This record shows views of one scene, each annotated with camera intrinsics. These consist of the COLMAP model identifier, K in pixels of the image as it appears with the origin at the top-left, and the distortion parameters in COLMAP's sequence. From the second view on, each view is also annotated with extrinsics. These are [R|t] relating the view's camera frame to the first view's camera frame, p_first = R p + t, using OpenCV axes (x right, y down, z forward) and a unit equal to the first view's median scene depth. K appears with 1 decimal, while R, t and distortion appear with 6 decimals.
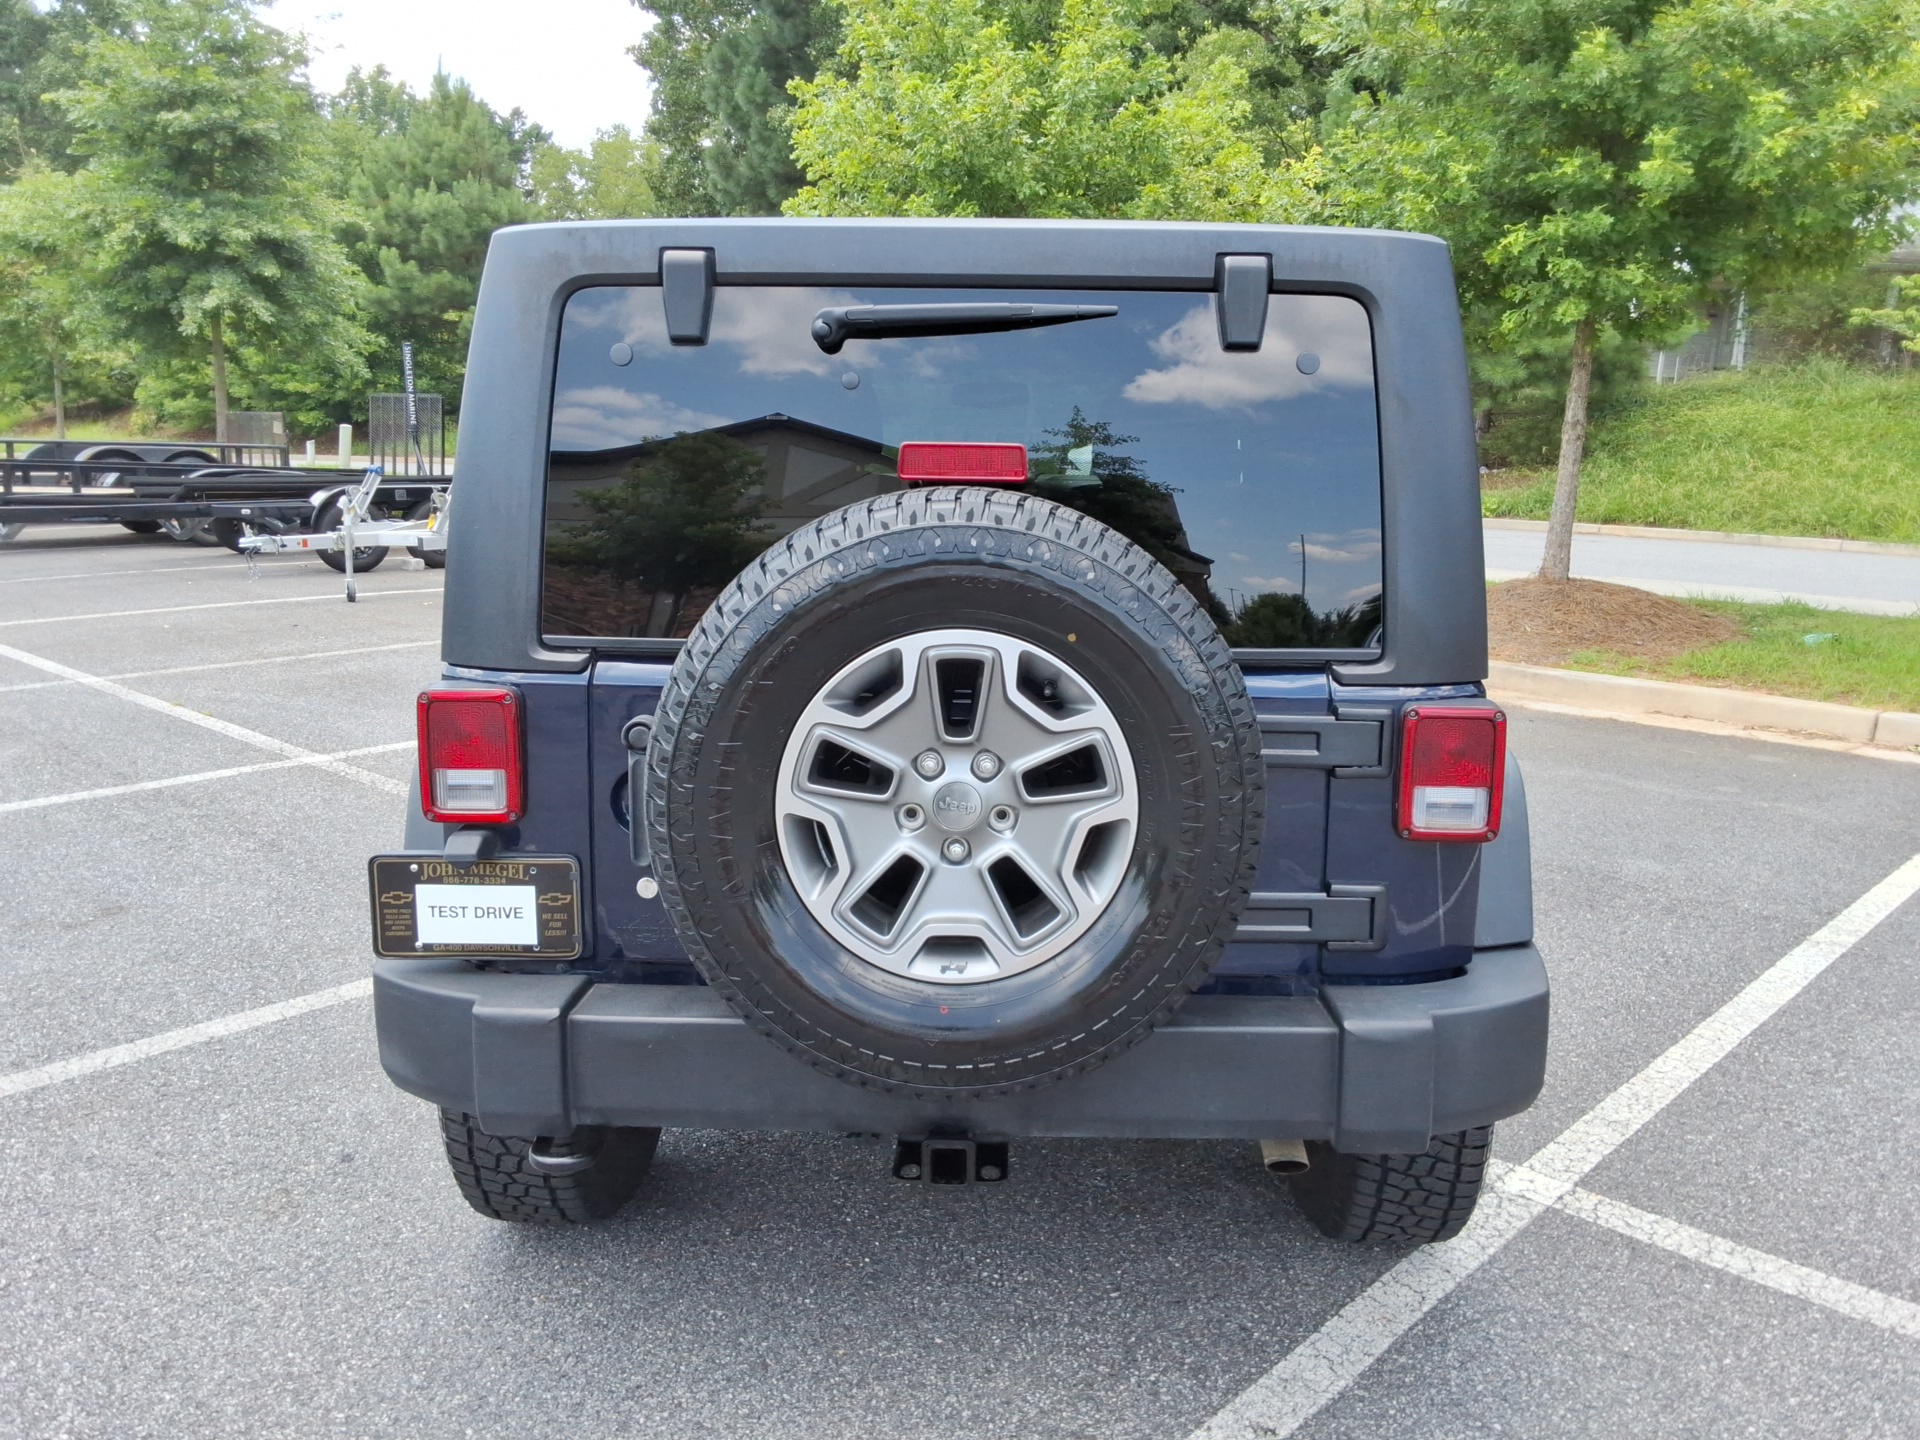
lens RADIAL K [[1565.8, 0, 966.6], [0, 1565.8, 674.1], [0, 0, 1]] dist [0.117235, -0.179780]
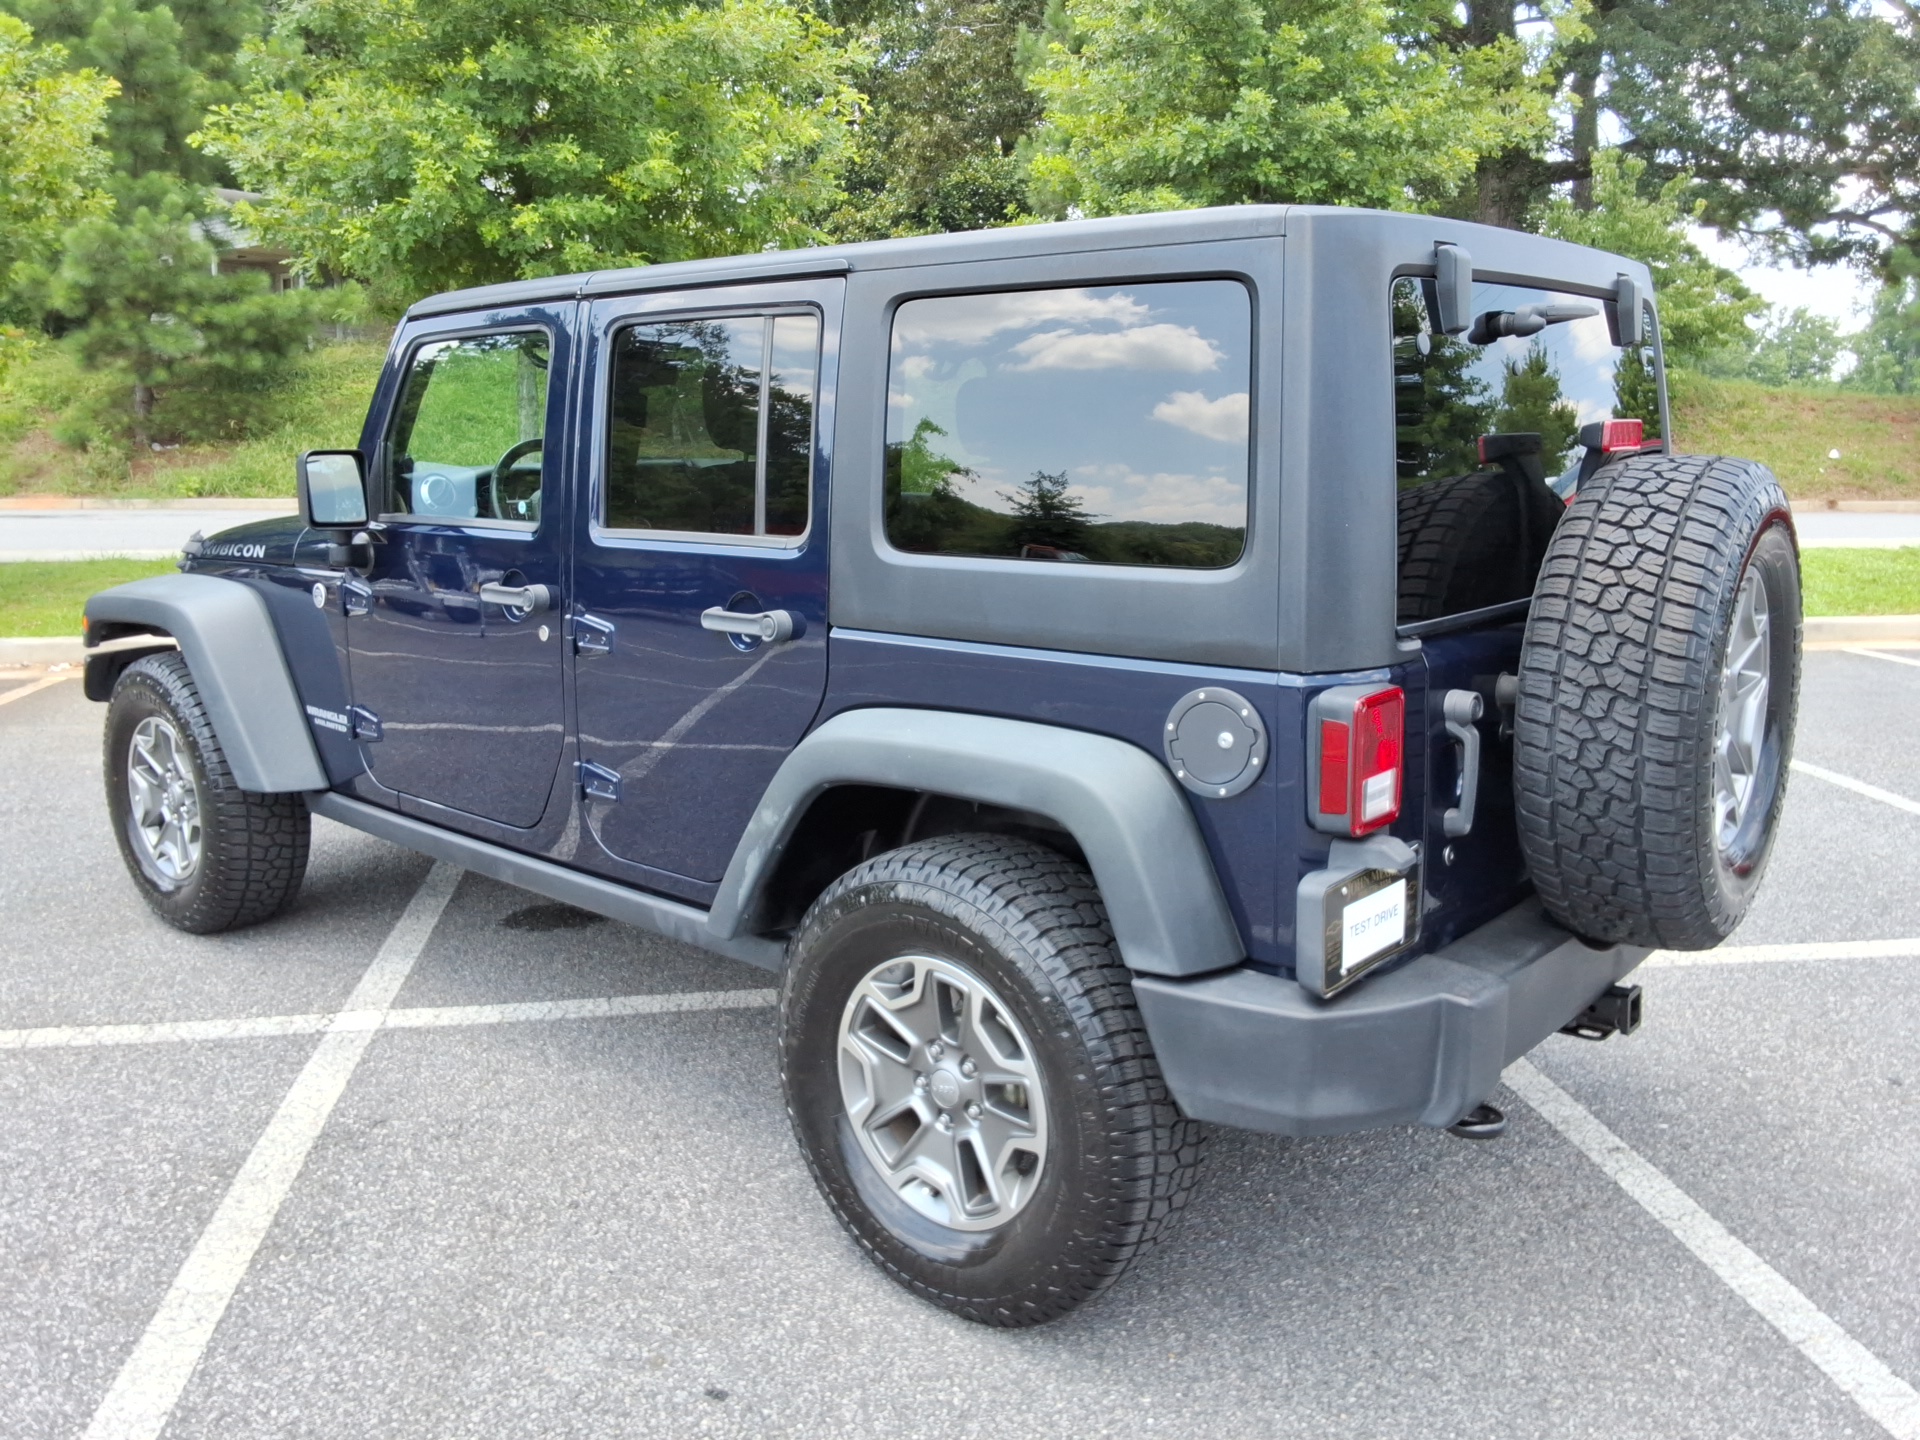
lens RADIAL K [[1565.8, 0, 966.6], [0, 1565.8, 674.1], [0, 0, 1]] dist [0.117235, -0.179780]
pose [[0.615818, -0.144452, 0.774533, -0.330629], [0.130662, 0.988161, 0.080407, -0.030228], [-0.776978, 0.051686, 0.627402, 0.161826]]
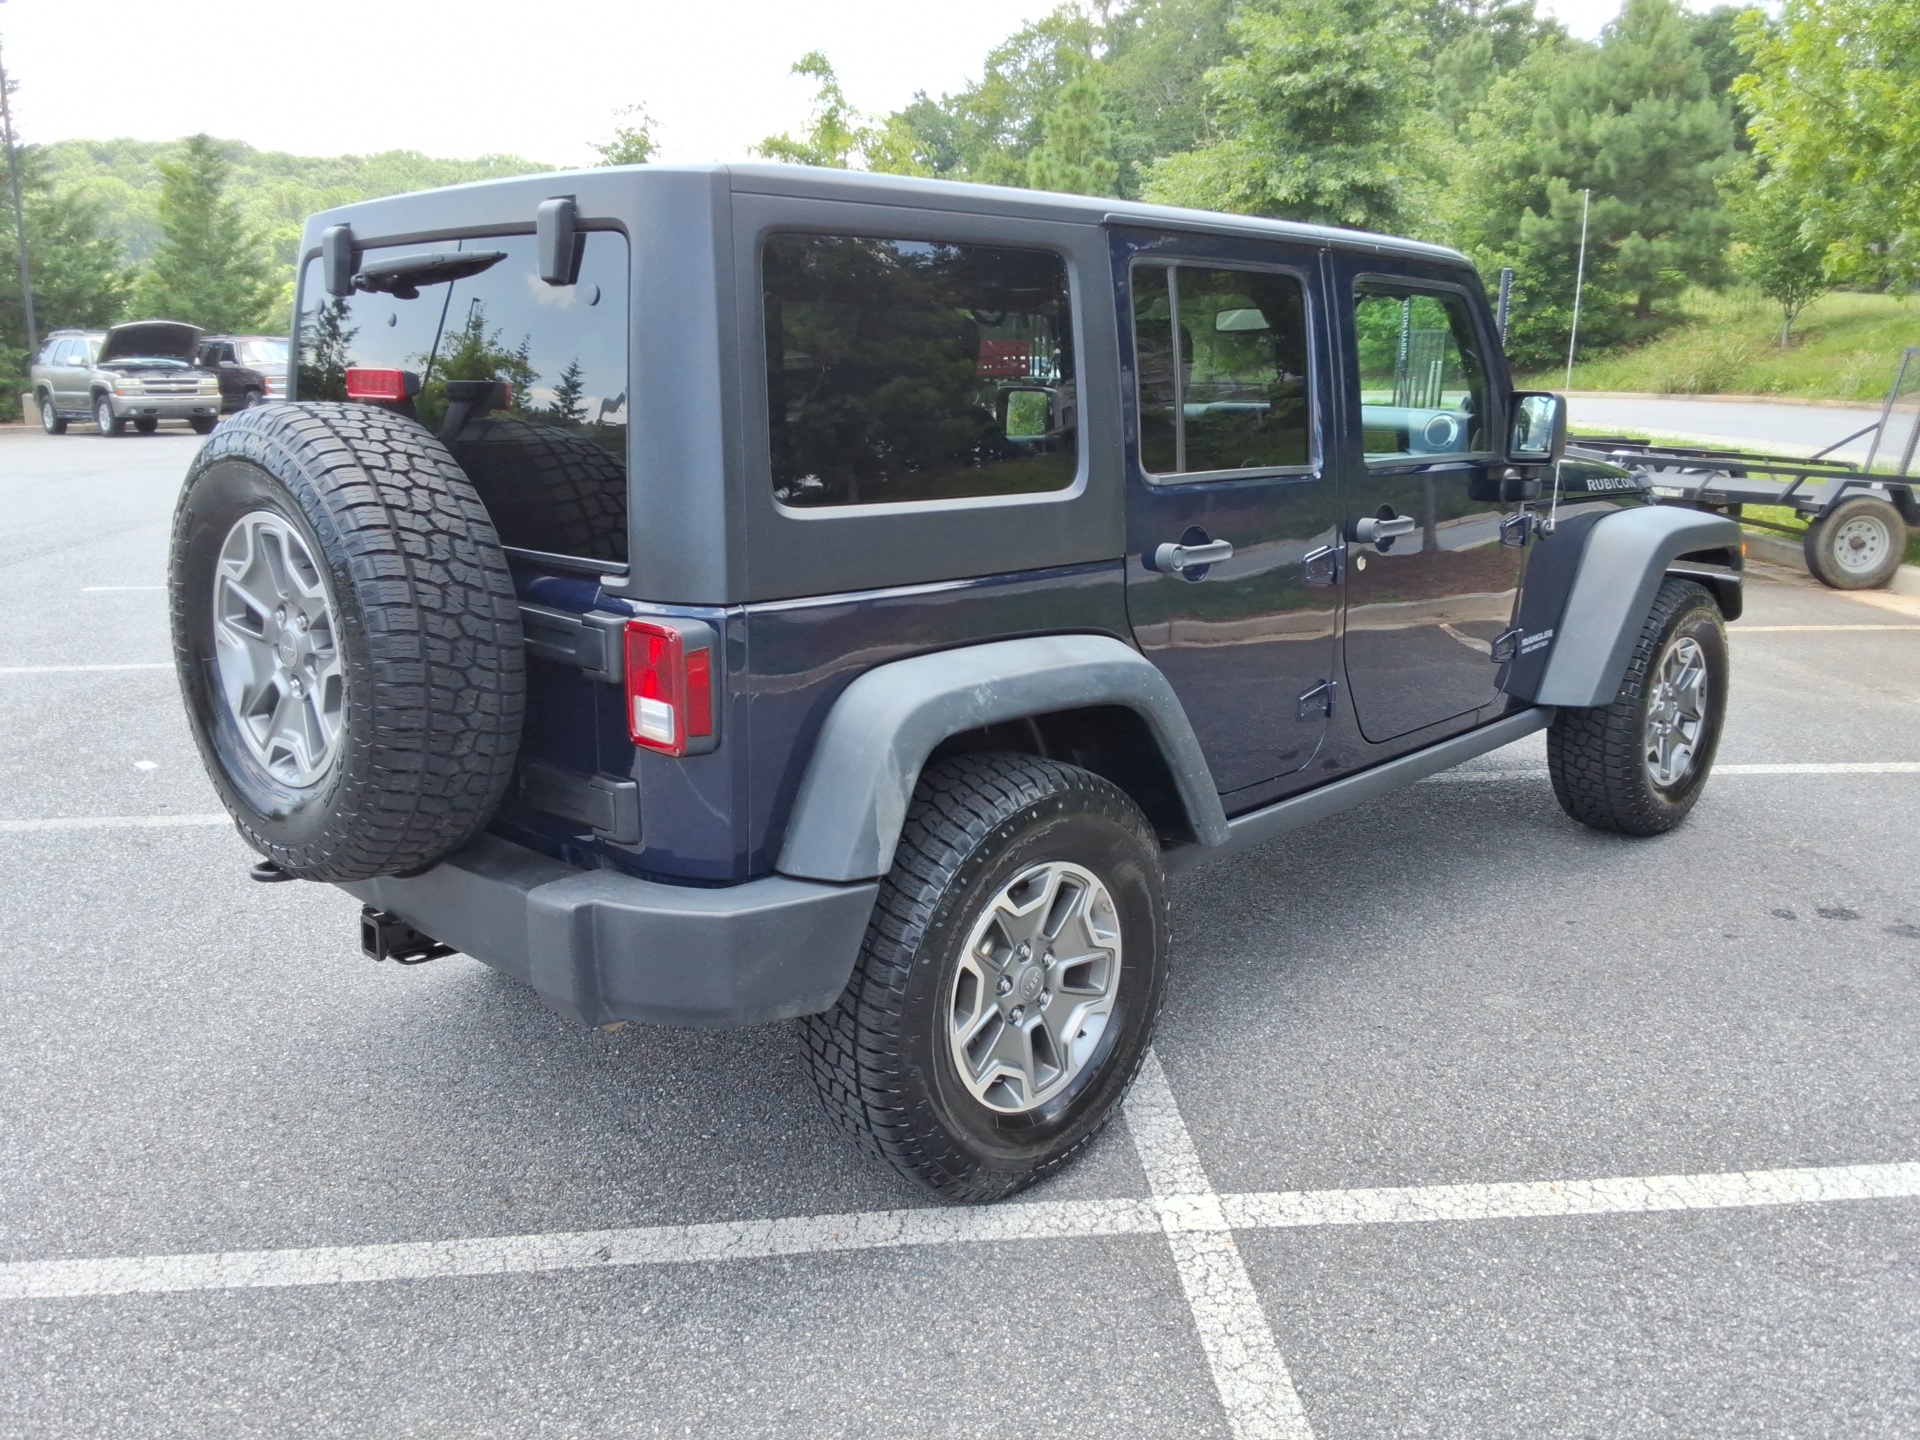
lens RADIAL K [[1565.8, 0, 966.6], [0, 1565.8, 674.1], [0, 0, 1]] dist [0.117235, -0.179780]
pose [[0.733716, 0.123843, -0.668074, 0.309384], [-0.097103, 0.992268, 0.077296, -0.012397], [0.672482, 0.008159, 0.740069, 0.098217]]
